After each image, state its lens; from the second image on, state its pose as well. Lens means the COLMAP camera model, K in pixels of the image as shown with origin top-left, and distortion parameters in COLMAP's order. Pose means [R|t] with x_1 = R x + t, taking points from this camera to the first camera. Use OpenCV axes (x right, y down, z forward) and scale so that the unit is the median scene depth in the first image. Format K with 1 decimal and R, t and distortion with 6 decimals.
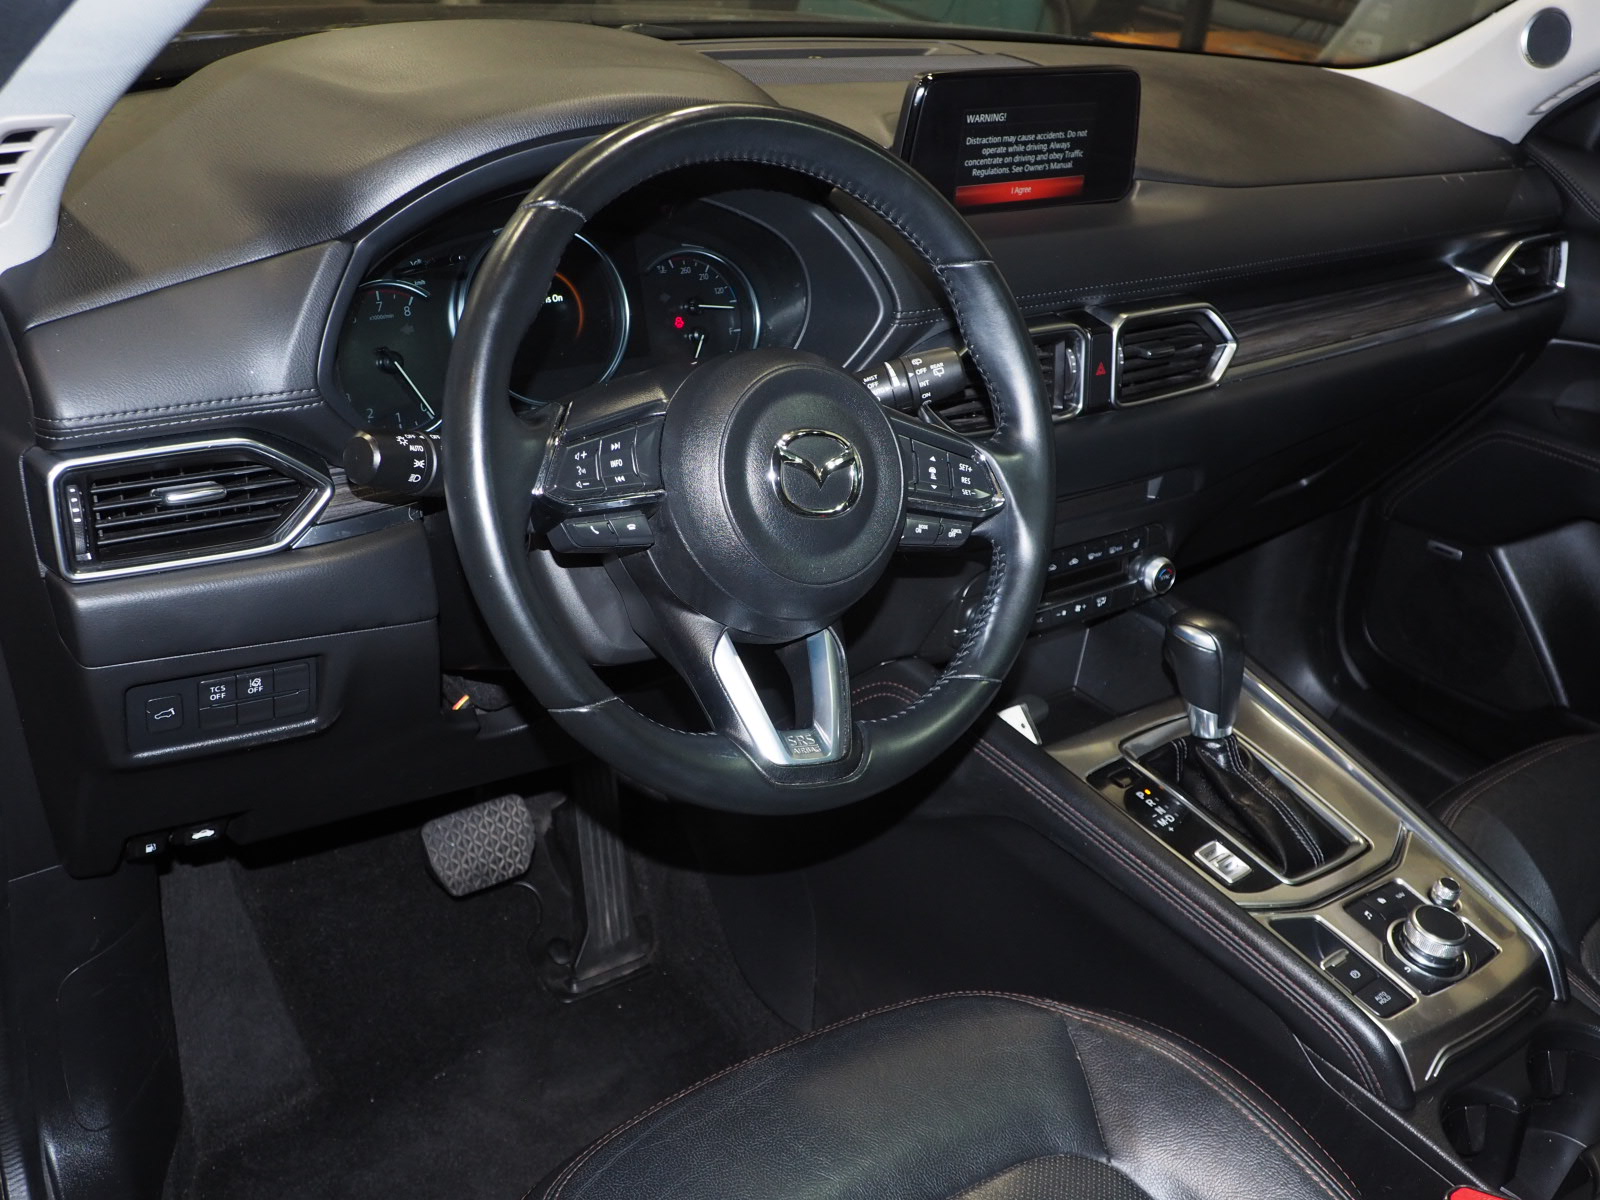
lens RADIAL K [[1549.1, 0, 835.2], [0, 1549.1, 581.3], [0, 0, 1]] dist [0.009975, 0.000000]
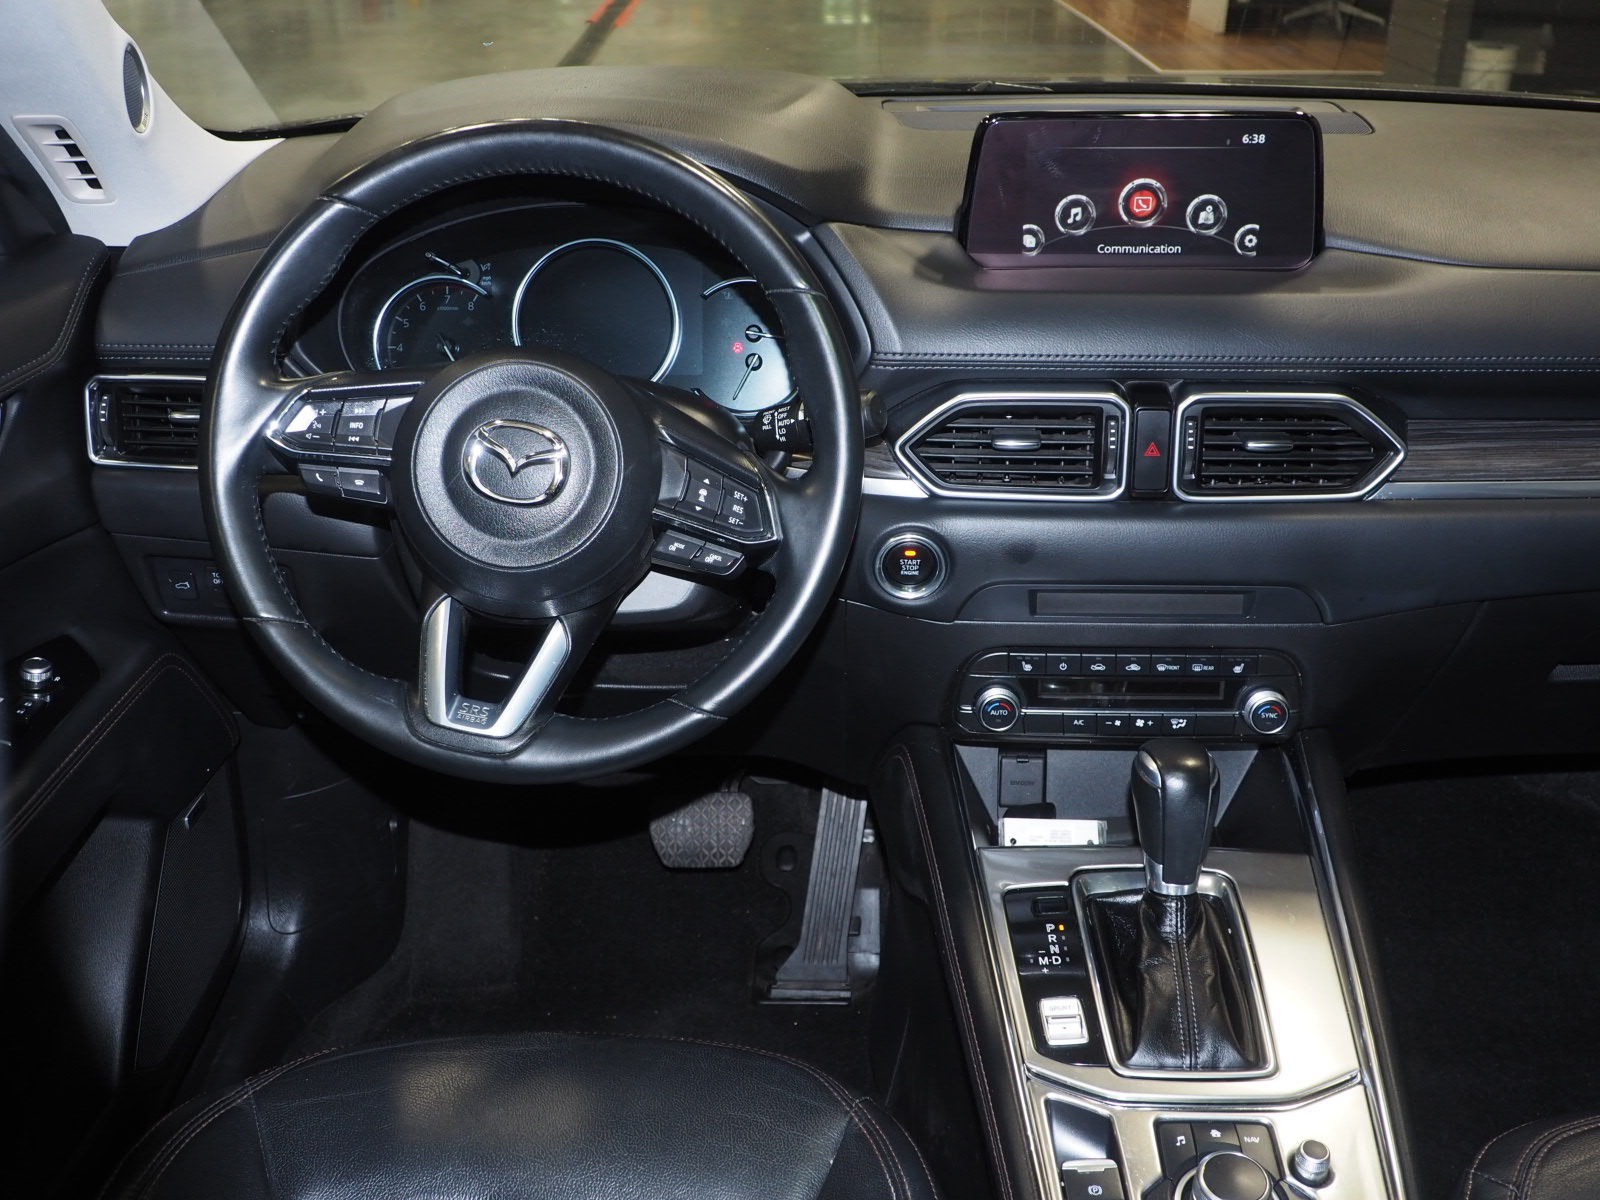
lens RADIAL K [[1549.1, 0, 810.4], [0, 1549.1, 601.3], [0, 0, 1]] dist [0.009975, 0.000000]
pose [[0.789435, 0.185598, -0.585103, 0.581749], [-0.214319, 0.976546, 0.020601, -0.031700], [0.575203, 0.109135, 0.810697, 0.198742]]
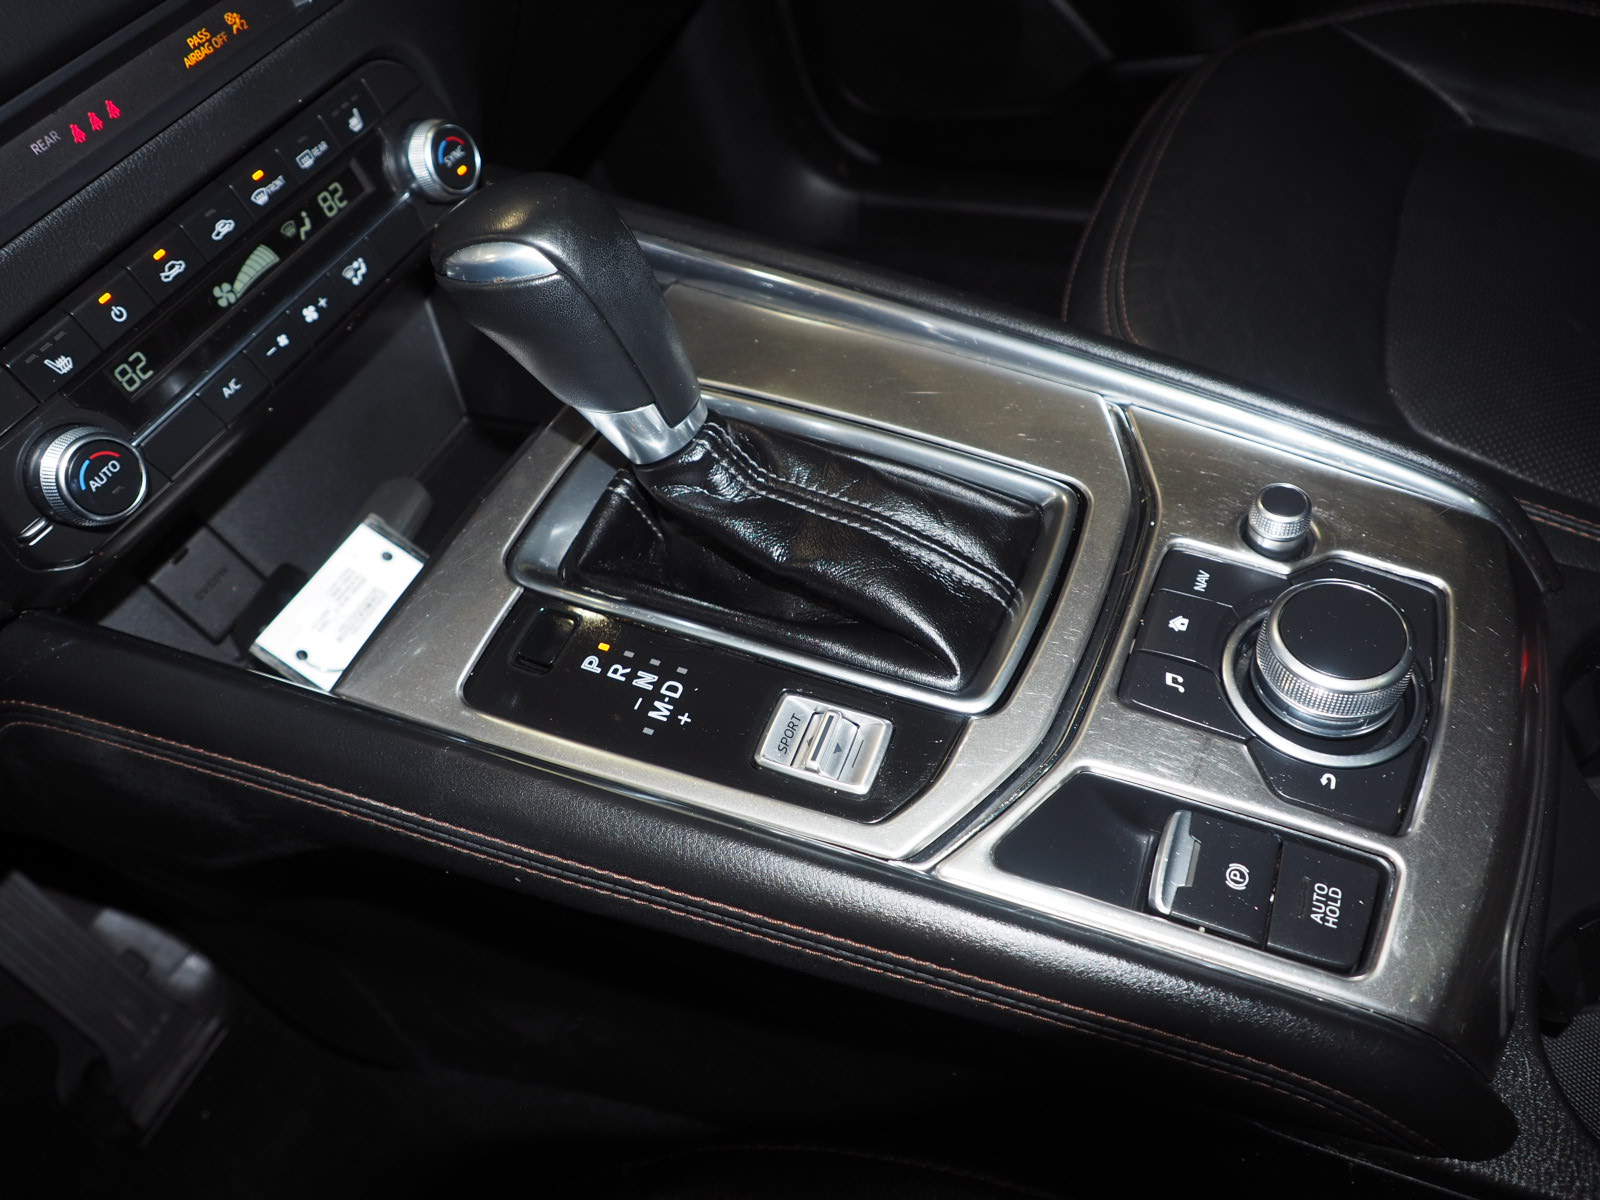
lens RADIAL K [[1139.6, 0, 809.6], [0, 1139.6, 588.8], [0, 0, 1]] dist [-0.042557, -0.001872]
pose [[0.839842, -0.532759, 0.104084, 0.231557], [0.468124, 0.807894, 0.358005, 0.037717], [-0.274819, -0.251943, 0.927900, 0.715648]]
